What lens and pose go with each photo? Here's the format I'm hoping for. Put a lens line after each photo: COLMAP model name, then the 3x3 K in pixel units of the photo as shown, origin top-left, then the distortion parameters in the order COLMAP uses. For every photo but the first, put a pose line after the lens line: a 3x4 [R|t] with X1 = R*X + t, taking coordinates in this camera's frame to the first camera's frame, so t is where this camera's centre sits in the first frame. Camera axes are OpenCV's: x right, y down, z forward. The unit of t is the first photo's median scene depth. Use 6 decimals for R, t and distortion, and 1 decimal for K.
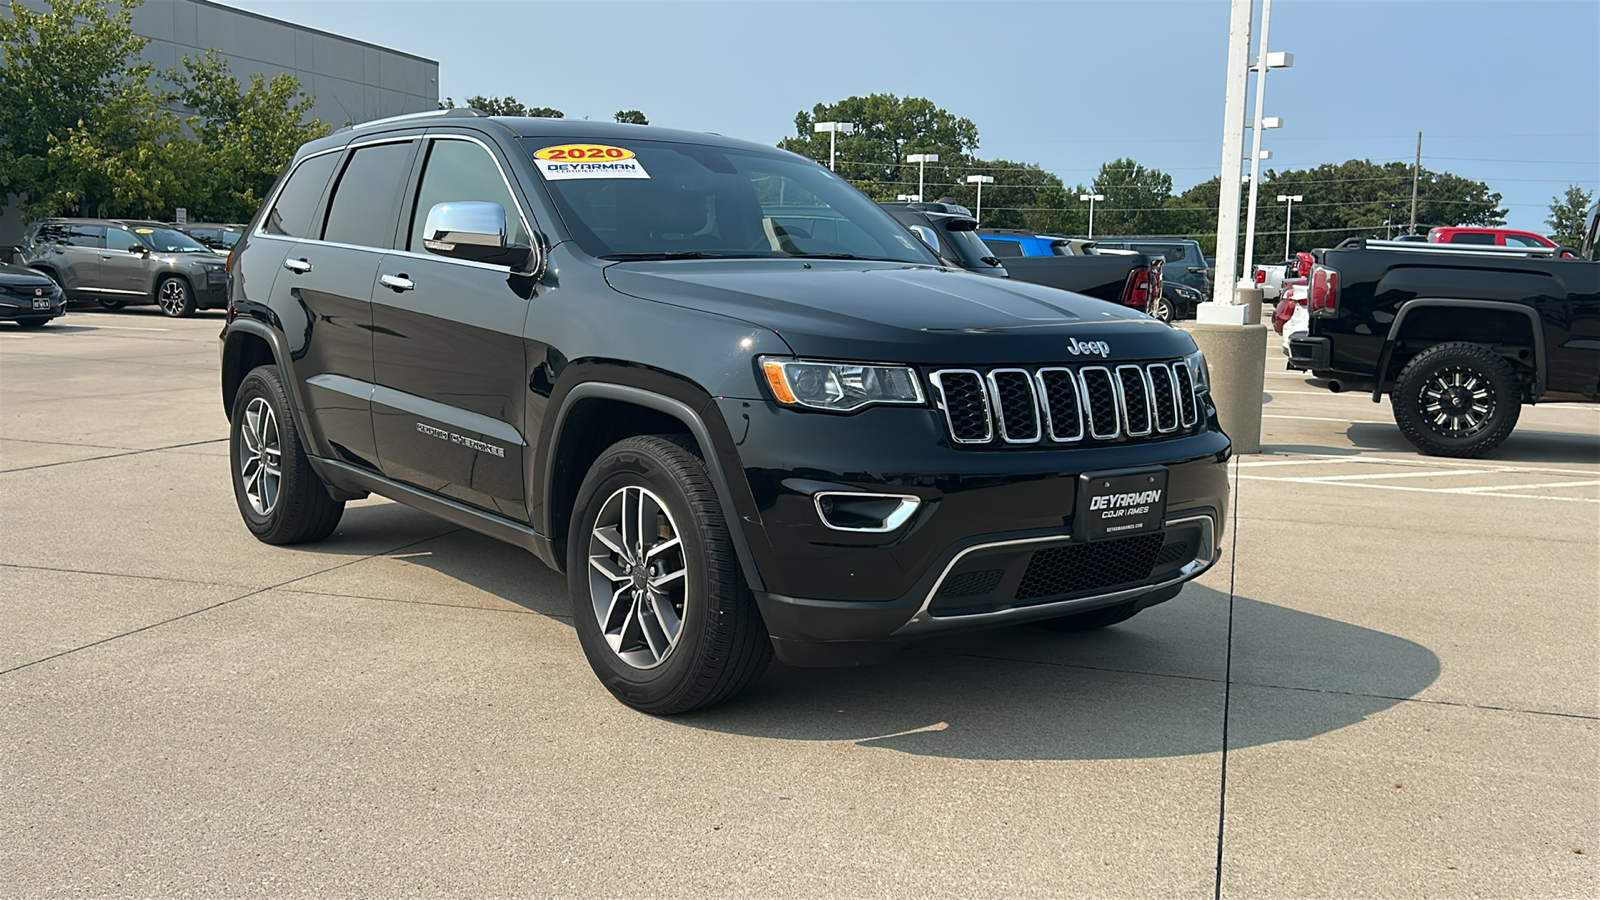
lens RADIAL K [[1484.1, 0, 796.3], [0, 1484.1, 450.4], [0, 0, 1]] dist [0.035557, 0.000000]
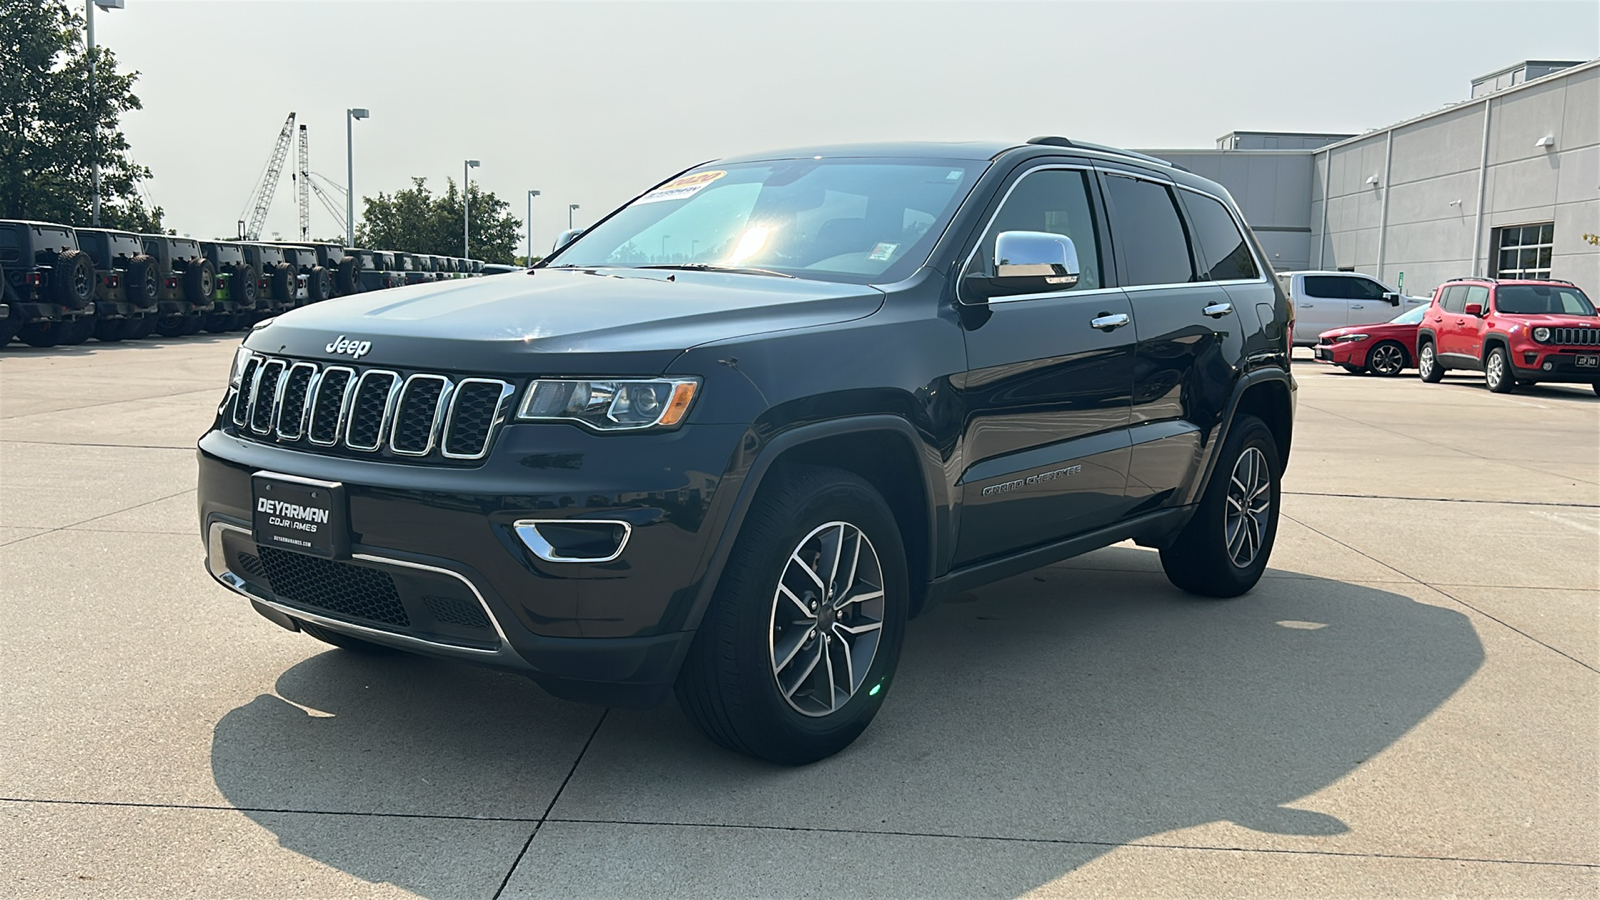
lens RADIAL K [[1484.1, 0, 826.1], [0, 1484.1, 463.5], [0, 0, 1]] dist [0.035557, 0.000000]
pose [[0.265121, 0.095828, -0.959442, 1.130129], [-0.142762, 0.987983, 0.059230, -0.092327], [0.953588, 0.121268, 0.275615, 1.004745]]
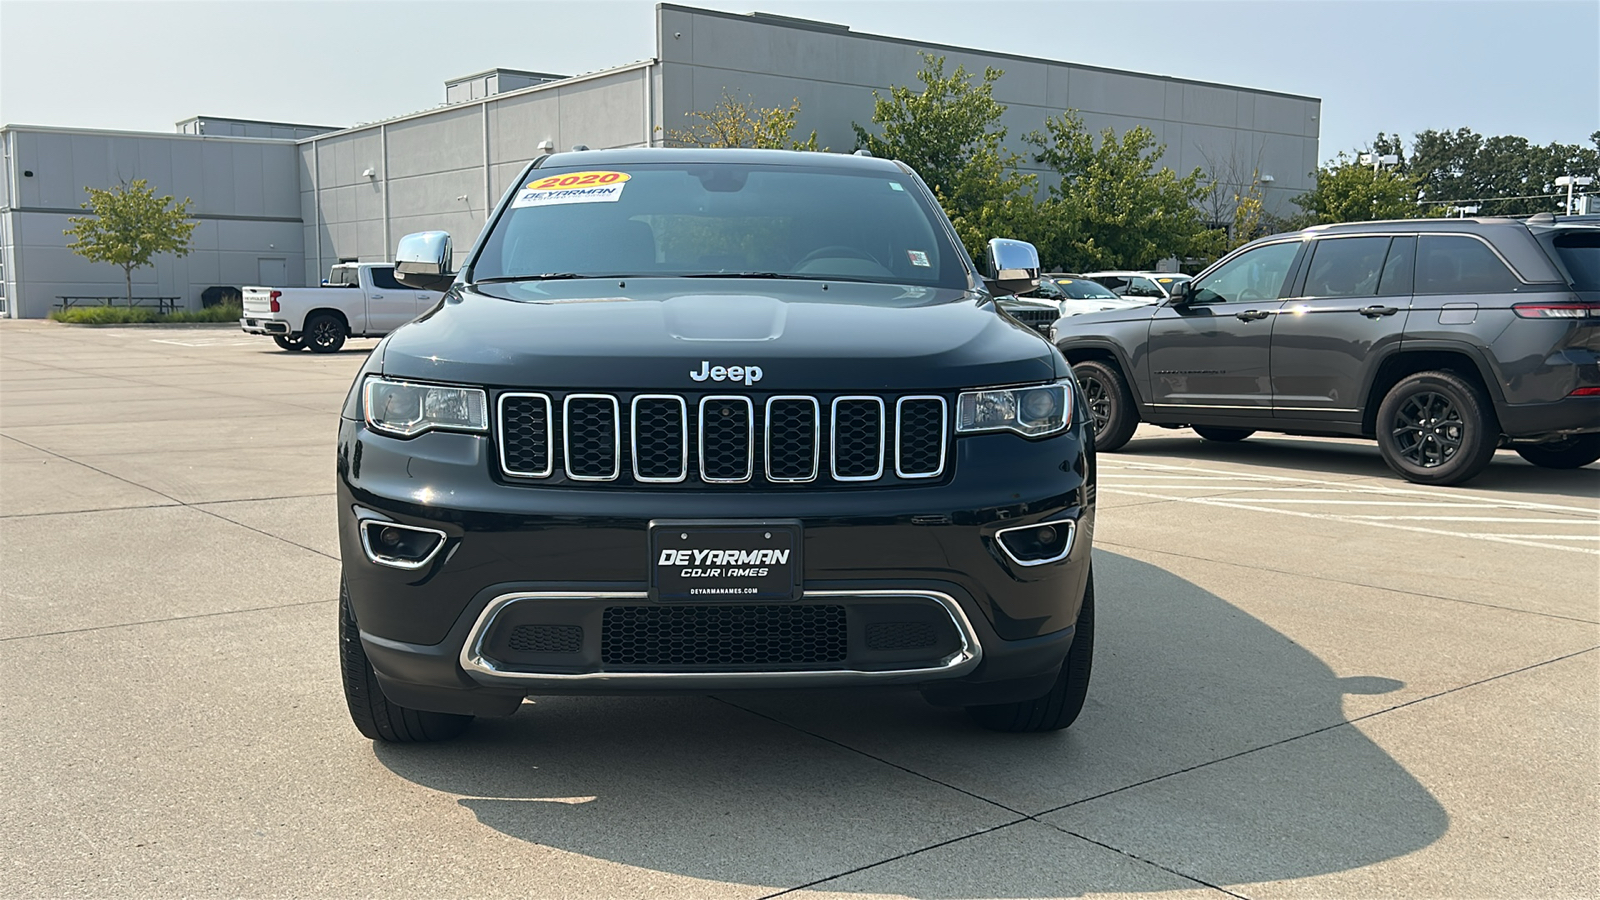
lens RADIAL K [[1484.1, 0, 814.3], [0, 1484.1, 458.3], [0, 0, 1]] dist [0.035557, 0.000000]
pose [[0.823245, 0.040575, -0.566234, 0.688247], [-0.054998, 0.998451, -0.008414, -0.016367], [0.565015, 0.038068, 0.824202, 0.333787]]
